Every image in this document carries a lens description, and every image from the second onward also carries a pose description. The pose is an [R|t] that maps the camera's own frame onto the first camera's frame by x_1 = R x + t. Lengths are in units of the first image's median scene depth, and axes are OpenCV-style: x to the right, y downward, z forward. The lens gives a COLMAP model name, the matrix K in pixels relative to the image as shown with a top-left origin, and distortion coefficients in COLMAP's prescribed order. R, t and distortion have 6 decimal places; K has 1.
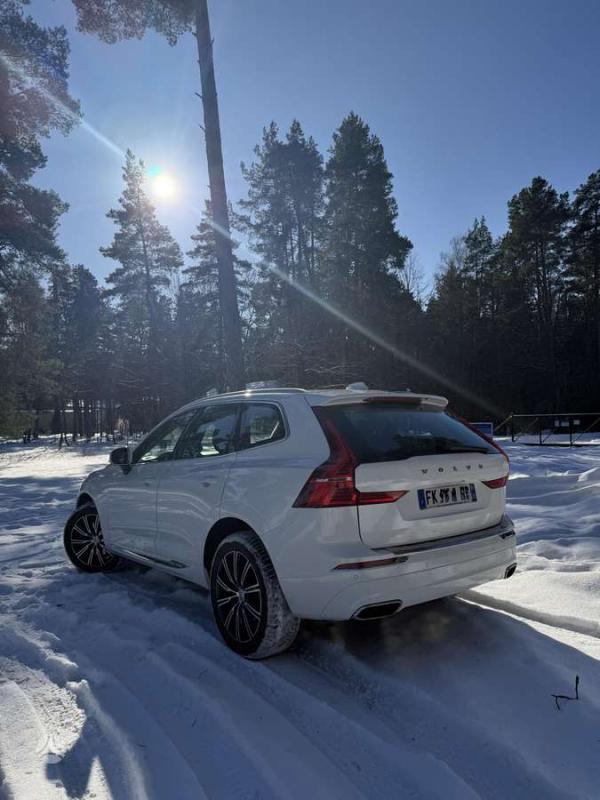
lens RADIAL K [[575.8, 0, 300.0], [0, 575.8, 400.0], [0, 0, 1]] dist [0.000395, -0.007636]
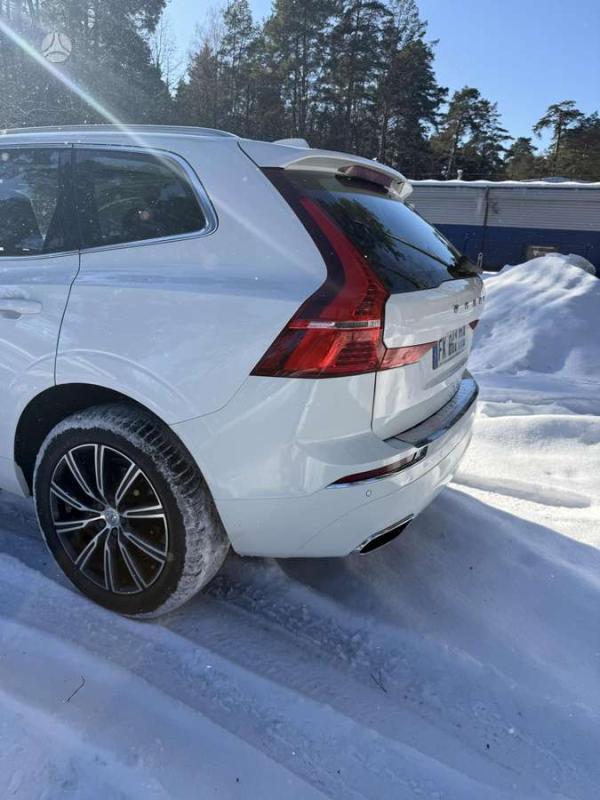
lens RADIAL K [[575.8, 0, 300.0], [0, 575.8, 400.0], [0, 0, 1]] dist [0.000395, -0.007636]
pose [[0.898098, -0.047550, 0.437217, -0.173012], [-0.095245, 0.949517, 0.298909, 0.043652], [-0.429358, -0.310092, 0.848230, 0.467246]]
